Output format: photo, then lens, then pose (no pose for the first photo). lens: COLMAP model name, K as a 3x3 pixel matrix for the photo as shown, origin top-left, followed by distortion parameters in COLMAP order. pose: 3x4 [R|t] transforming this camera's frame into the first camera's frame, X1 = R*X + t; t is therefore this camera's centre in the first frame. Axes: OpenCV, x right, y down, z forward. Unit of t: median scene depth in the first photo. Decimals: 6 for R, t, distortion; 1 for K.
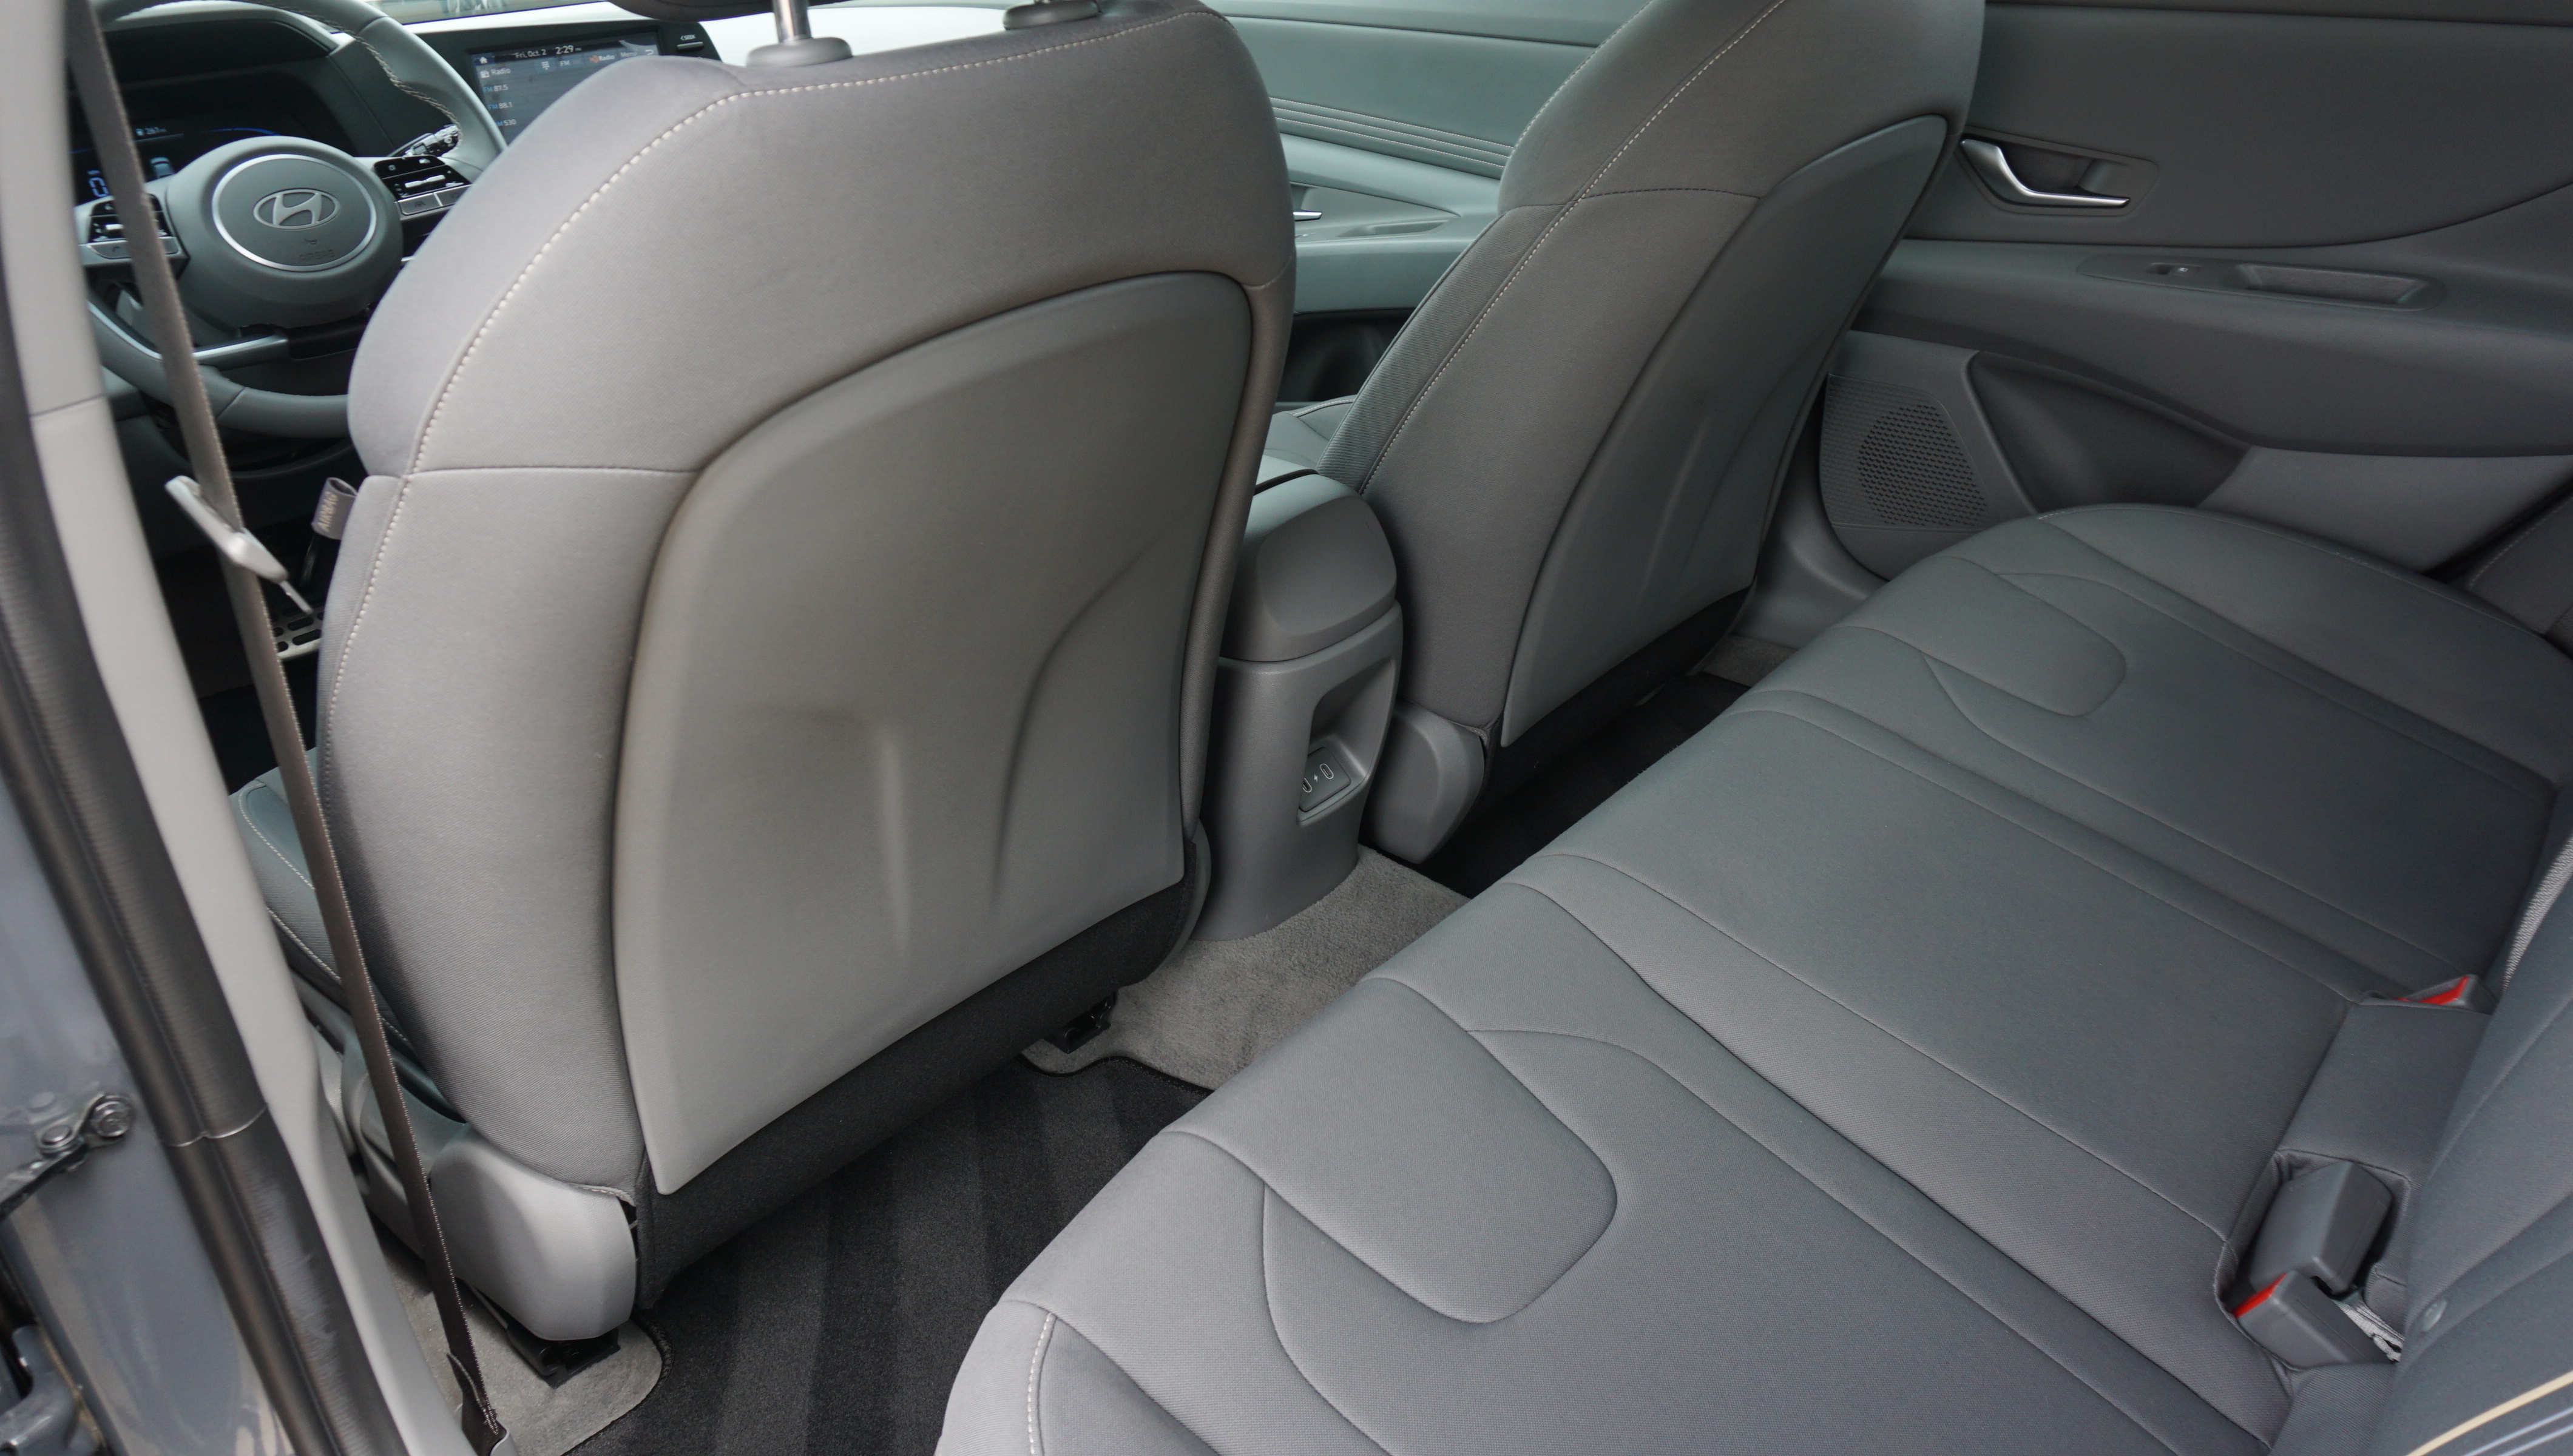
lens RADIAL K [[1720.8, 0, 1265.9], [0, 1720.8, 709.4], [0, 0, 1]] dist [-0.052113, 0.038876]
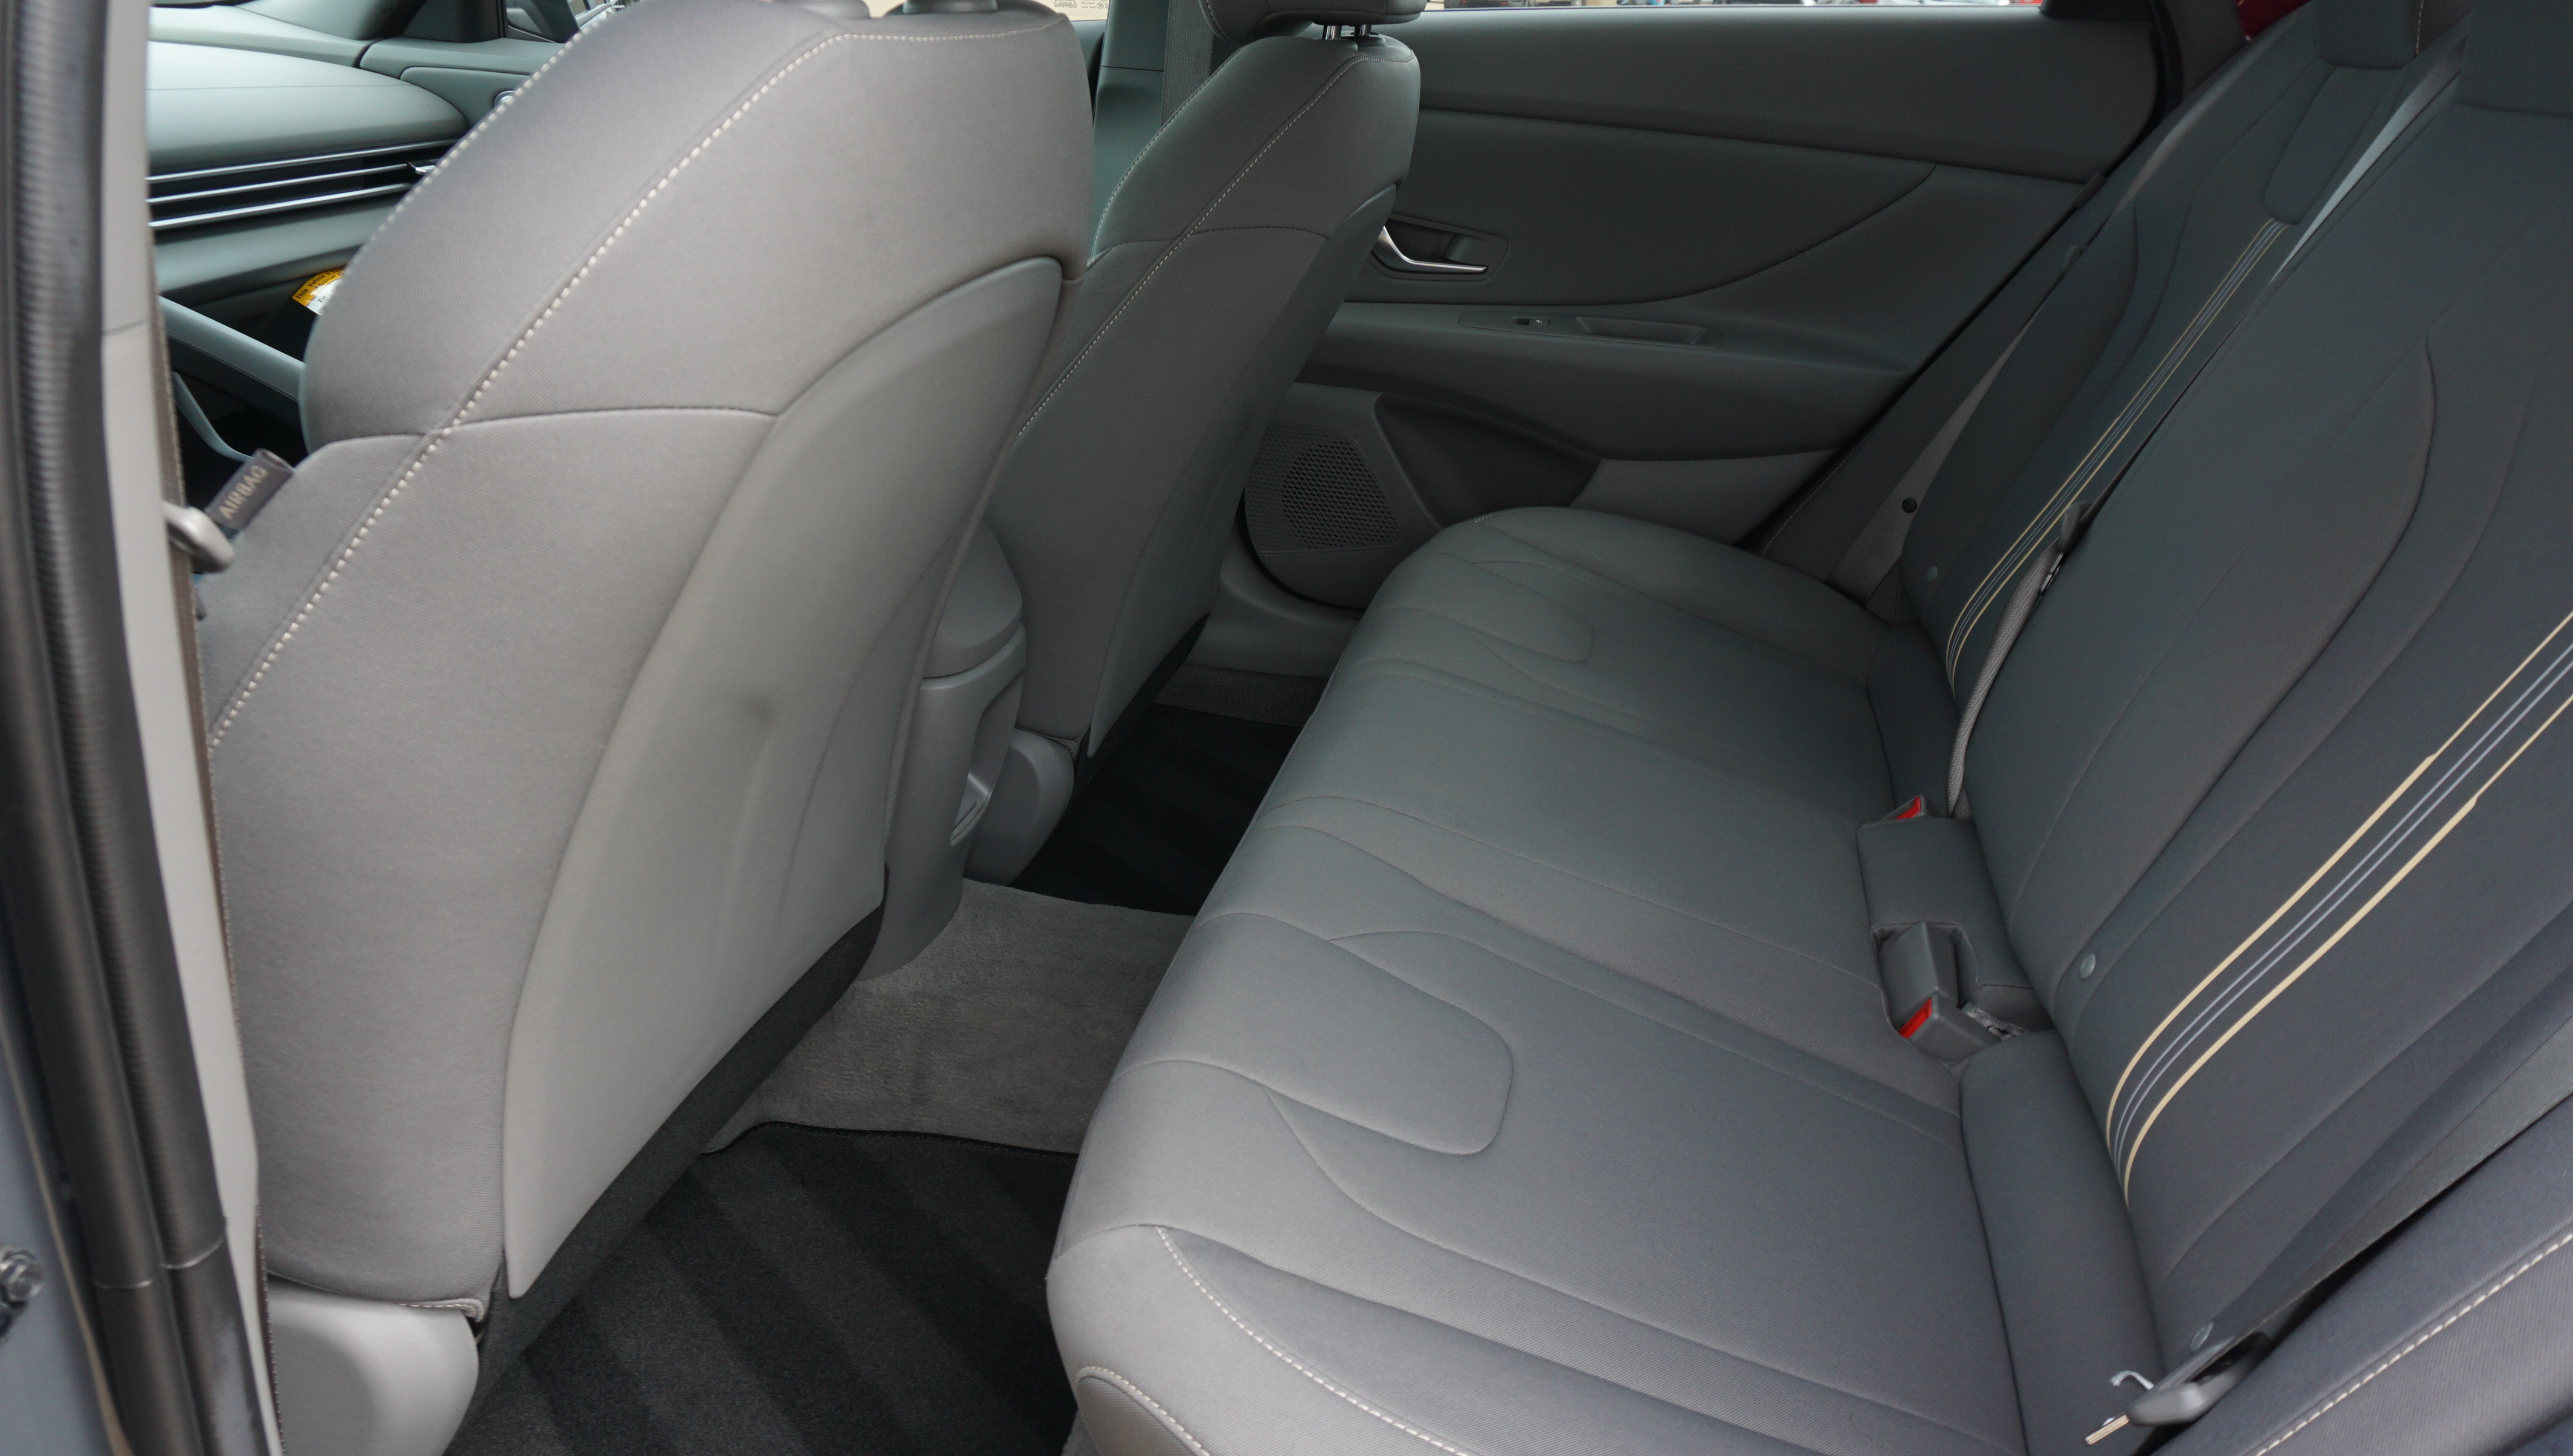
lens RADIAL K [[1720.8, 0, 1292.9], [0, 1720.8, 707.5], [0, 0, 1]] dist [-0.052113, 0.038876]
pose [[0.871587, -0.099257, 0.480087, -0.266087], [0.132728, 0.990492, -0.036183, 0.046838], [-0.471931, 0.095258, 0.876474, 0.010596]]
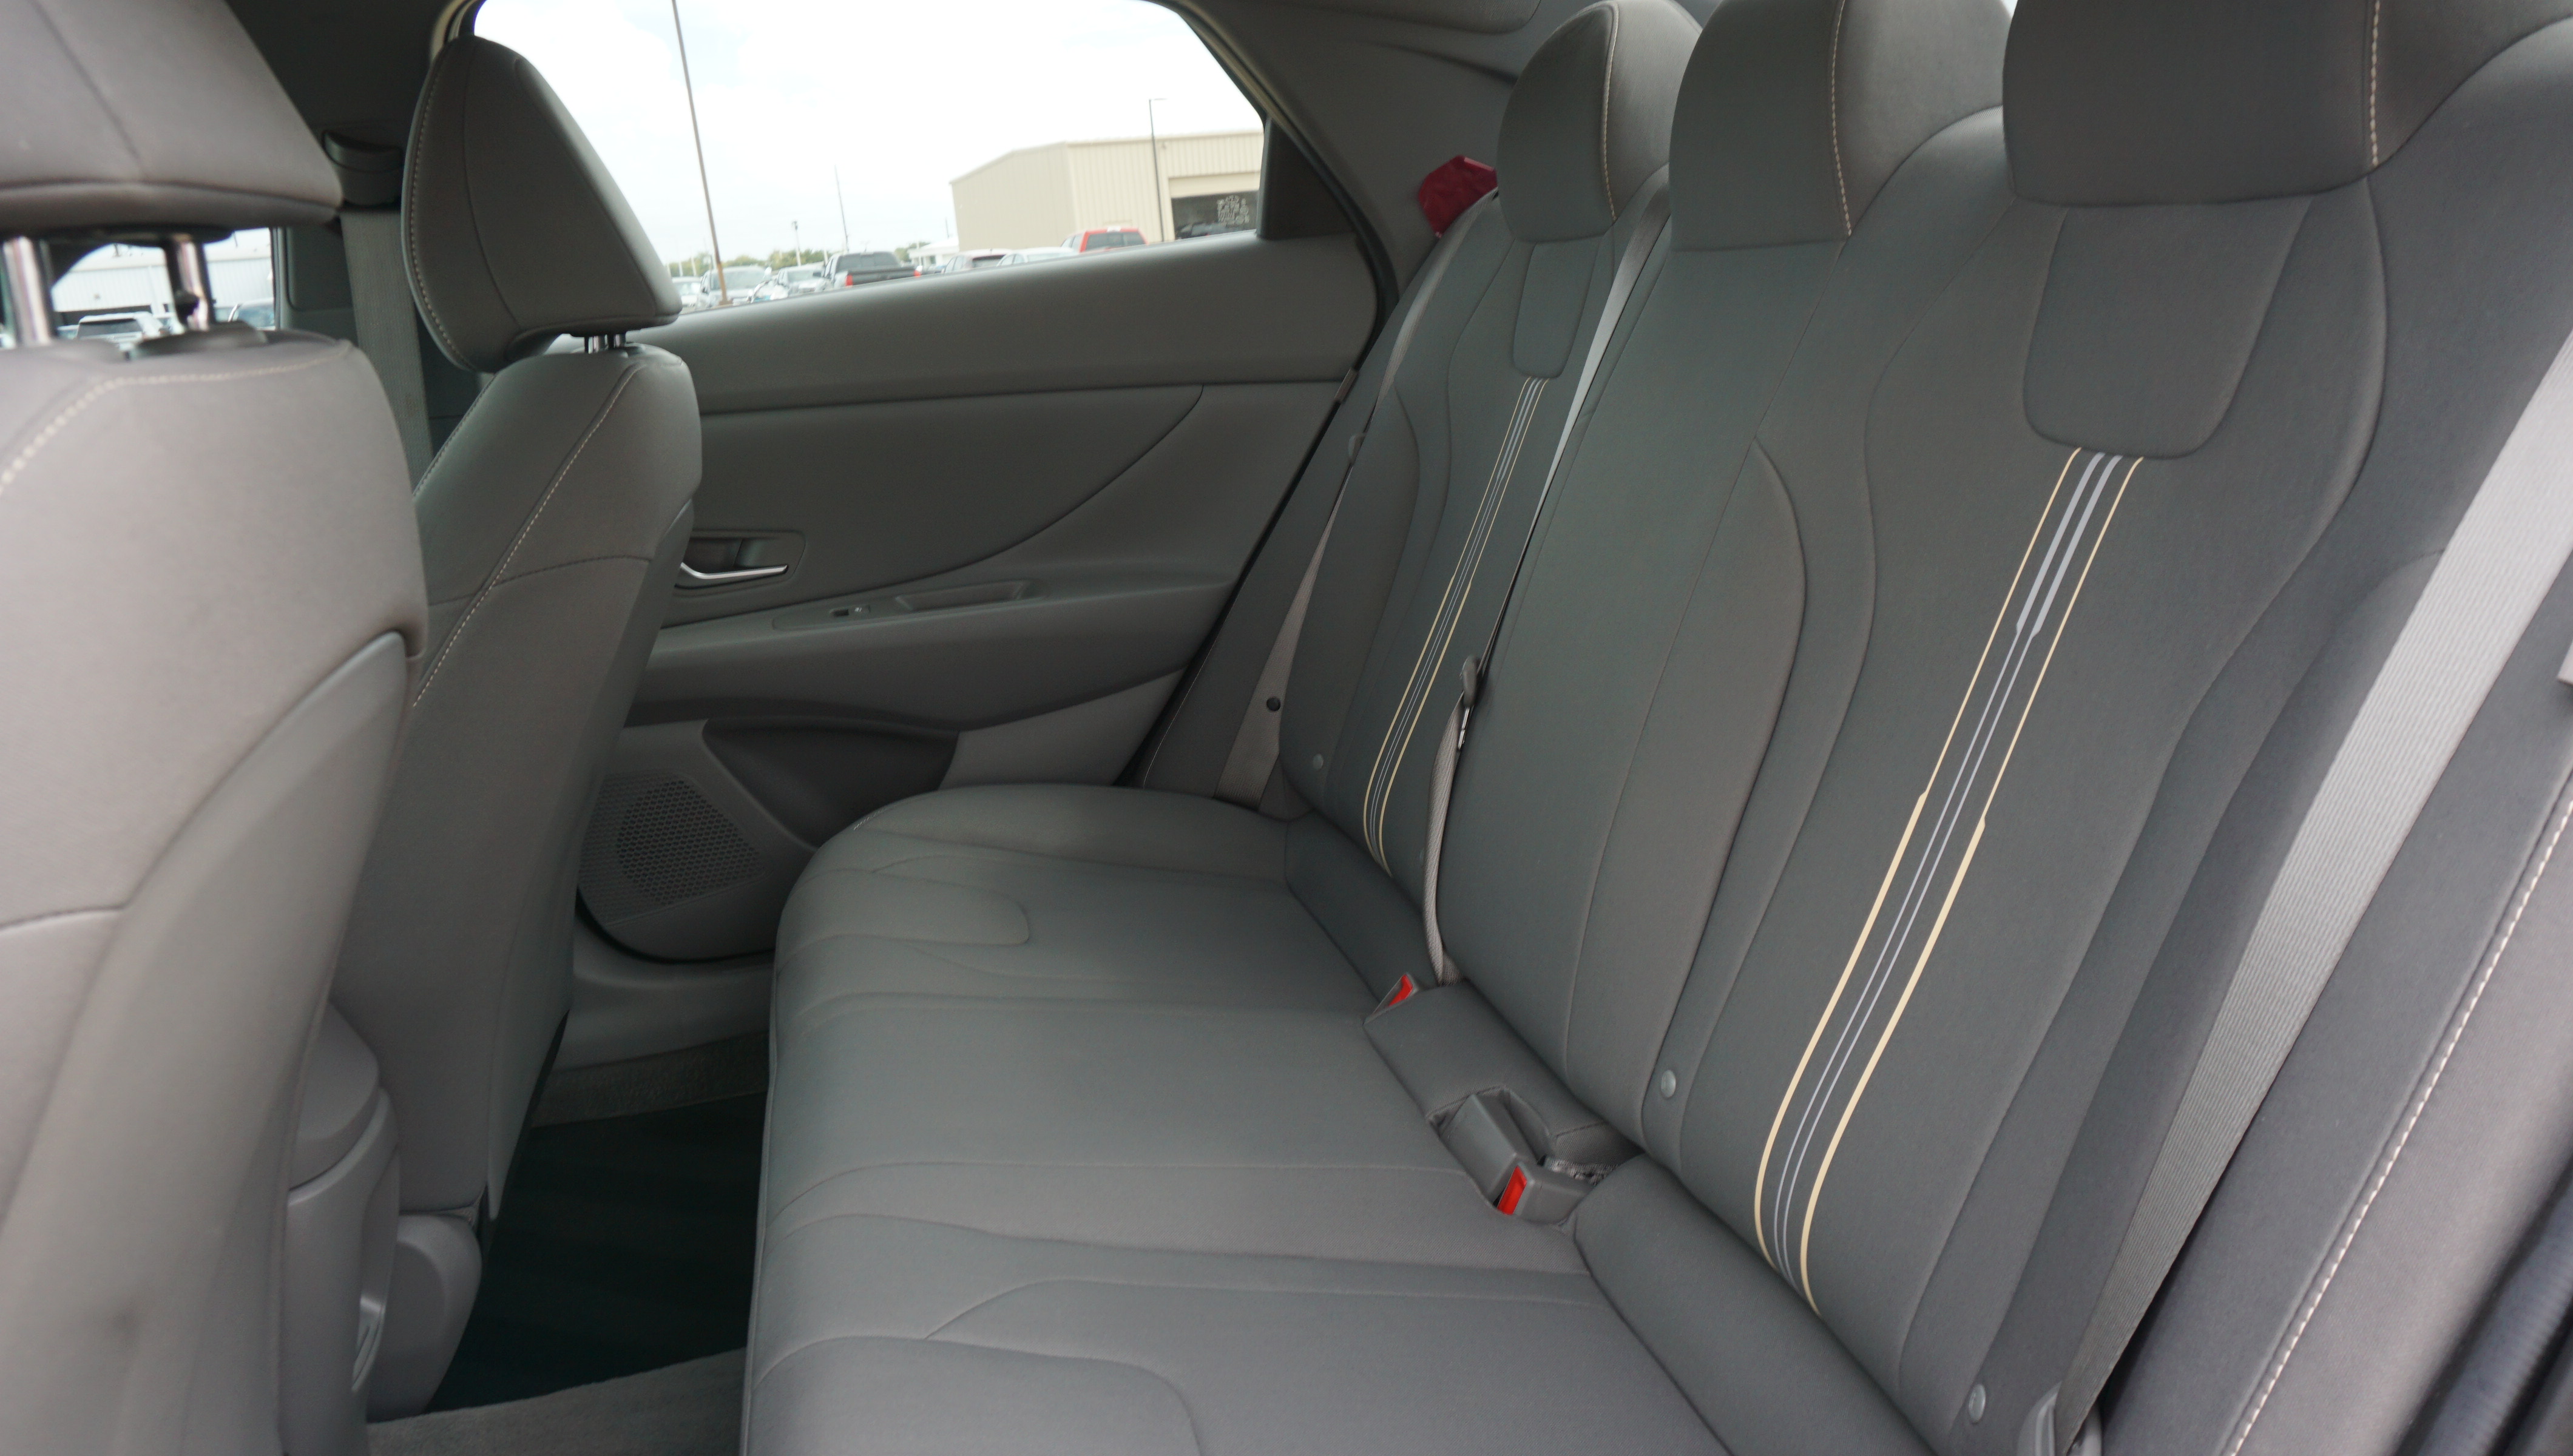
lens RADIAL K [[1720.8, 0, 1307.2], [0, 1720.8, 720.3], [0, 0, 1]] dist [-0.052113, 0.038876]
pose [[0.554283, -0.200462, 0.807827, -0.285671], [0.415485, 0.907629, -0.059853, 0.014214], [-0.721209, 0.368815, 0.586372, 0.109423]]
